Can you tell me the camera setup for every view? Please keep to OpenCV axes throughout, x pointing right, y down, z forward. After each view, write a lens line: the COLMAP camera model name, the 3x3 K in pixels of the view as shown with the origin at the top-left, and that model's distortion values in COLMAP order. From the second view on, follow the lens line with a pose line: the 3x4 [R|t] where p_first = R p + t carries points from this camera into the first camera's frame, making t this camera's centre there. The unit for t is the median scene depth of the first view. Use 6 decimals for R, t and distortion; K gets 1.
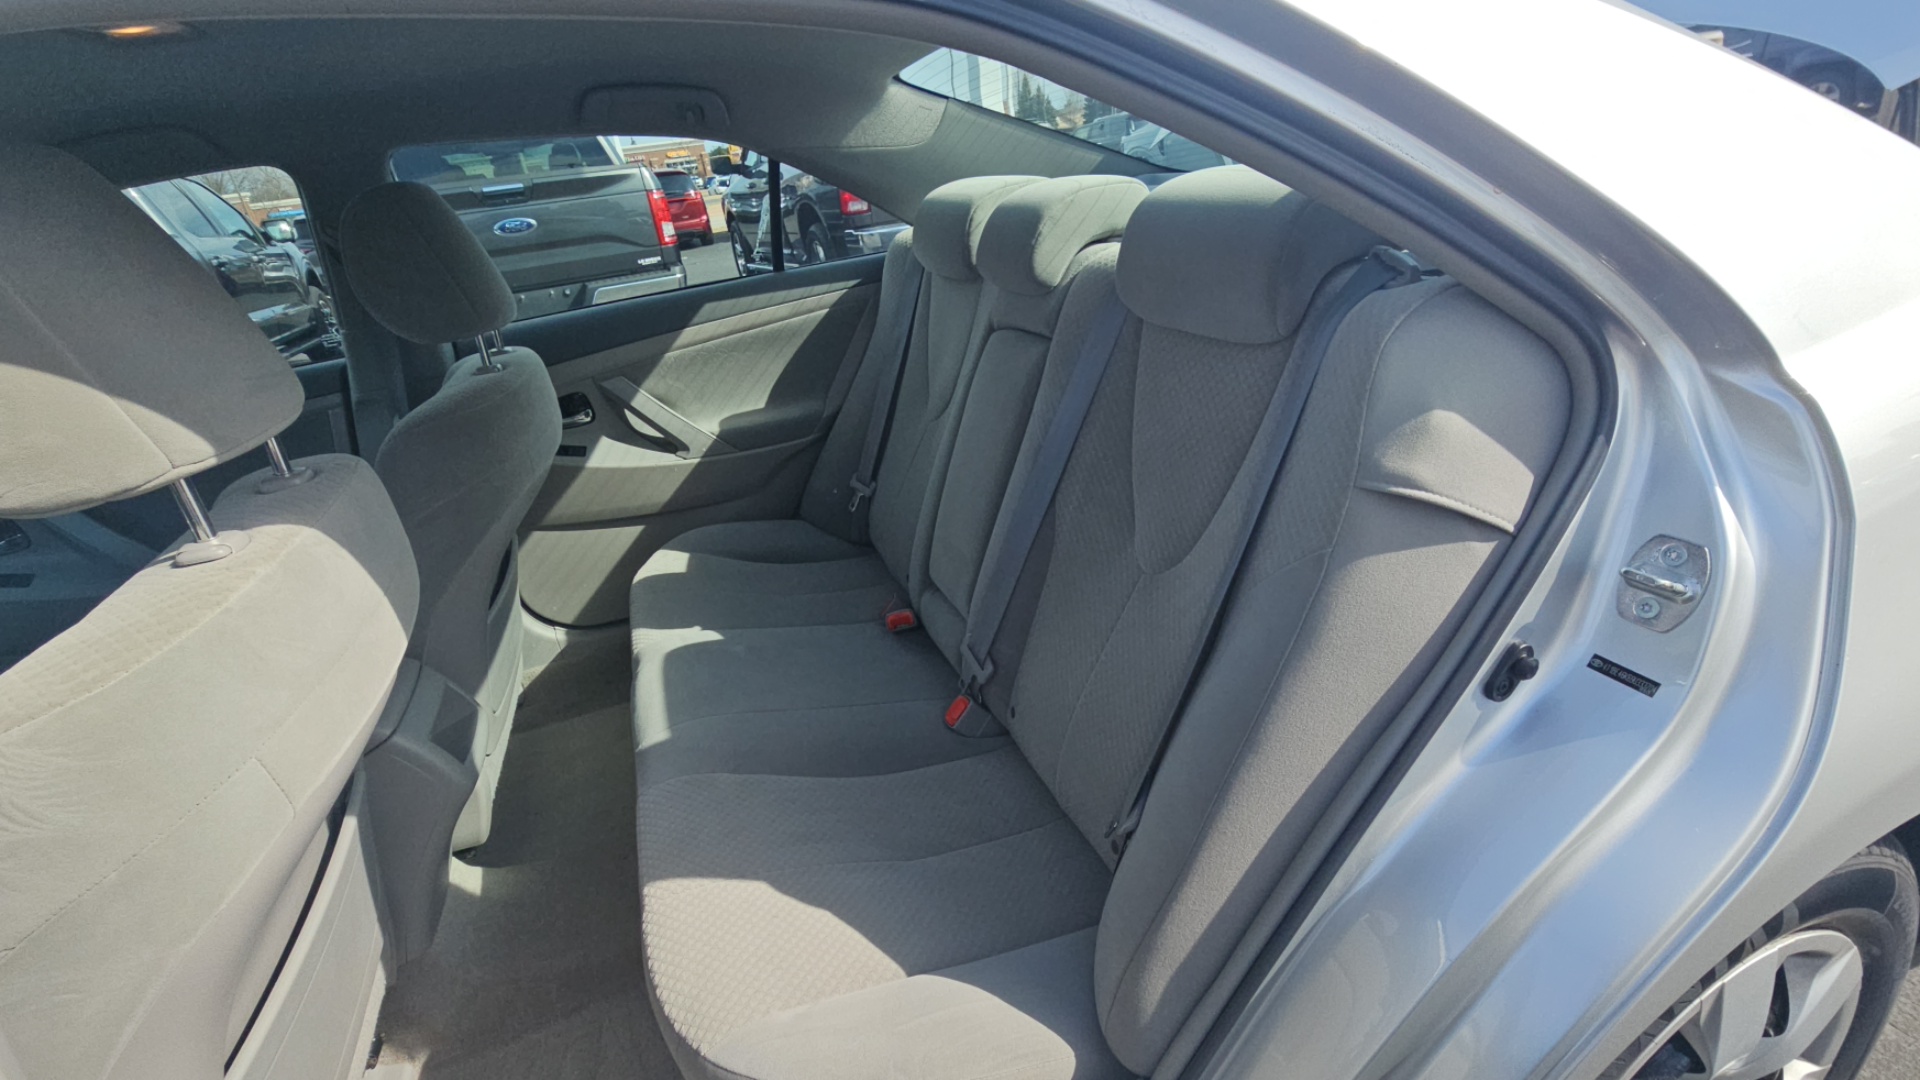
lens RADIAL K [[853.5, 0, 967.5], [0, 853.5, 539.8], [0, 0, 1]] dist [0.008032, -0.006760]
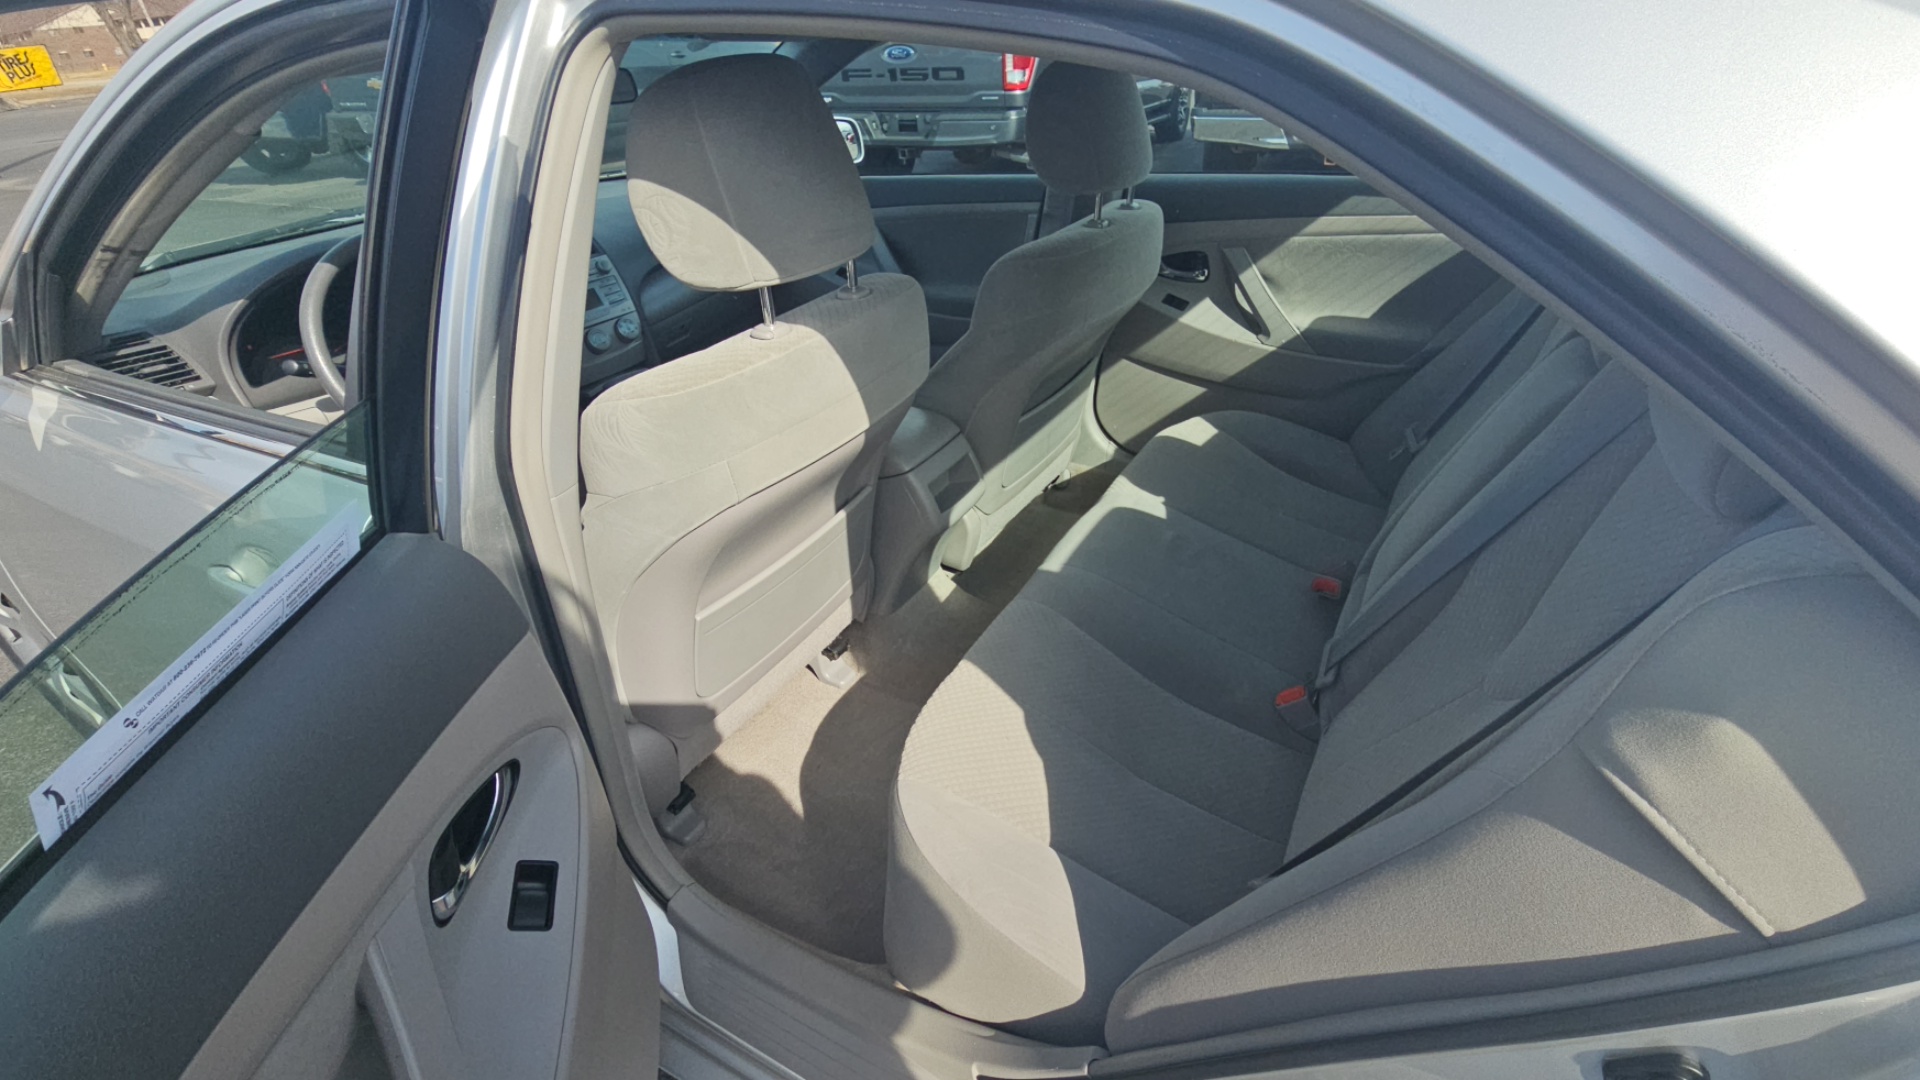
lens RADIAL K [[853.5, 0, 988.3], [0, 853.5, 537.4], [0, 0, 1]] dist [0.008032, -0.006760]
pose [[0.640014, 0.478701, -0.601022, 0.188935], [-0.352785, 0.877964, 0.323608, -0.109074], [0.682587, 0.004918, 0.730787, 0.032410]]
